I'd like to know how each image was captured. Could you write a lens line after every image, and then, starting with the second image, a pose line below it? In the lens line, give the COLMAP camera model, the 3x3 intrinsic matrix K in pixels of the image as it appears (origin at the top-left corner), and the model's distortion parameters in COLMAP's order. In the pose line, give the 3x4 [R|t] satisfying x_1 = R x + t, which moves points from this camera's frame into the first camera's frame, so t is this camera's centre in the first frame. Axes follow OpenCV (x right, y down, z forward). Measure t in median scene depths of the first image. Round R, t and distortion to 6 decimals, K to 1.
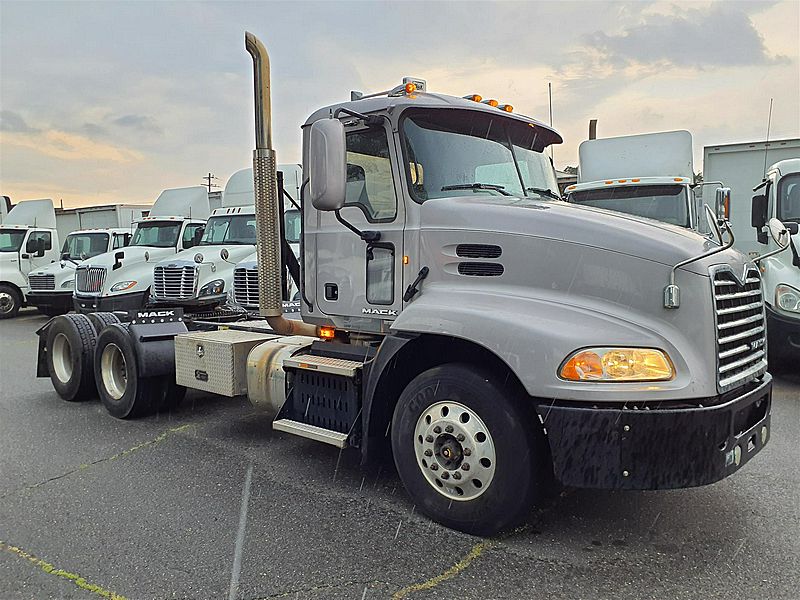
lens RADIAL K [[641.5, 0, 394.0], [0, 641.5, 318.4], [0, 0, 1]] dist [-0.001369, -0.001270]
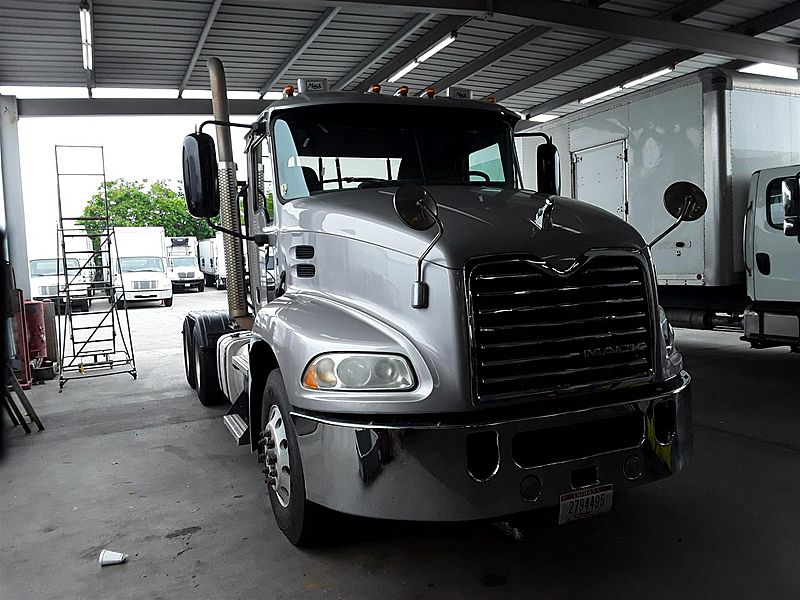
lens RADIAL K [[657.6, 0, 383.2], [0, 657.6, 301.1], [0, 0, 1]] dist [0.005838, -0.001535]
pose [[0.926939, -0.014394, -0.374936, 0.581452], [0.008171, 0.999801, -0.018182, -0.009542], [0.375123, 0.013791, 0.926872, 0.111741]]
